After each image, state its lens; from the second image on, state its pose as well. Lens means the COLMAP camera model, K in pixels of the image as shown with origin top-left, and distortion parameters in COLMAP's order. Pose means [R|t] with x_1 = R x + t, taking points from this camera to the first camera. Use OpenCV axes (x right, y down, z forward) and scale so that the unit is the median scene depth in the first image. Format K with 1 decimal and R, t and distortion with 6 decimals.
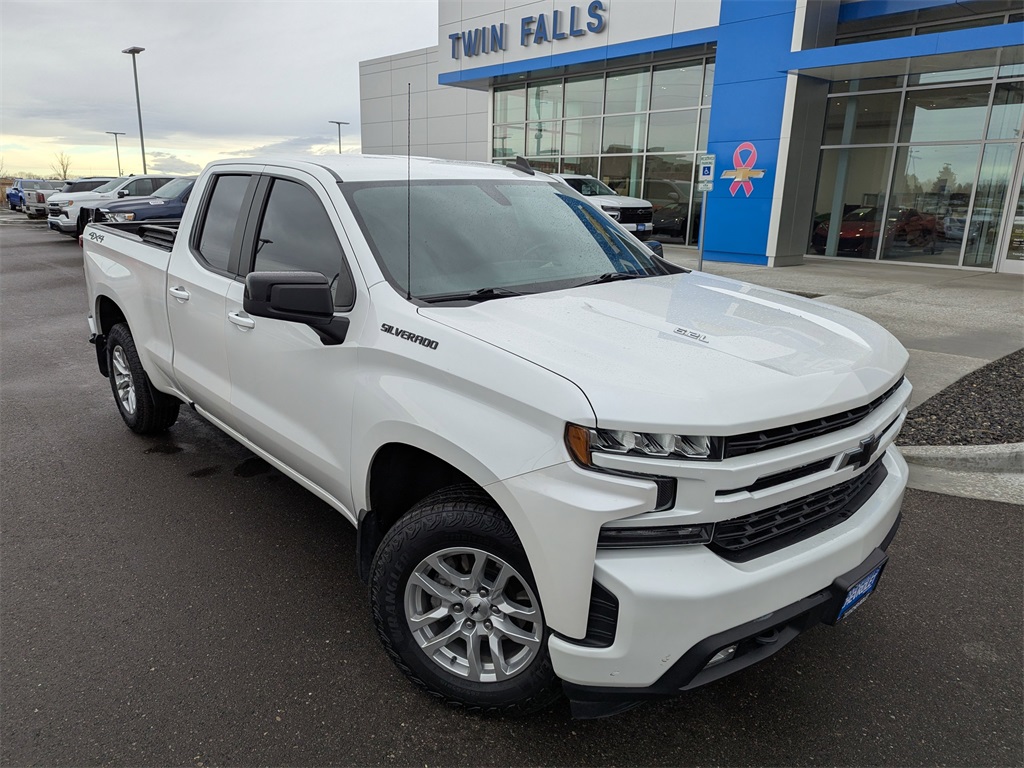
lens RADIAL K [[748.7, 0, 515.0], [0, 748.7, 383.4], [0, 0, 1]] dist [0.058152, -0.046803]
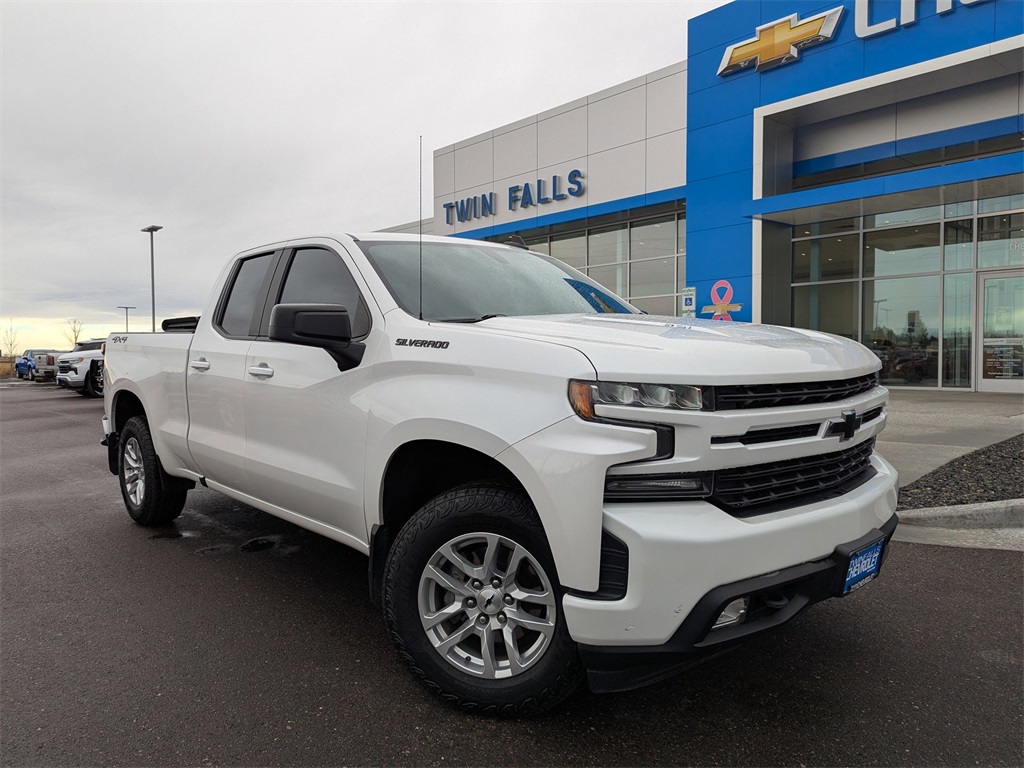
lens RADIAL K [[748.7, 0, 515.1], [0, 748.7, 366.9], [0, 0, 1]] dist [0.058152, -0.046803]
pose [[0.999448, -0.031352, 0.010967, -0.015375], [0.033051, 0.971472, -0.234839, 0.195420], [-0.003292, 0.235072, 0.971972, -0.047967]]
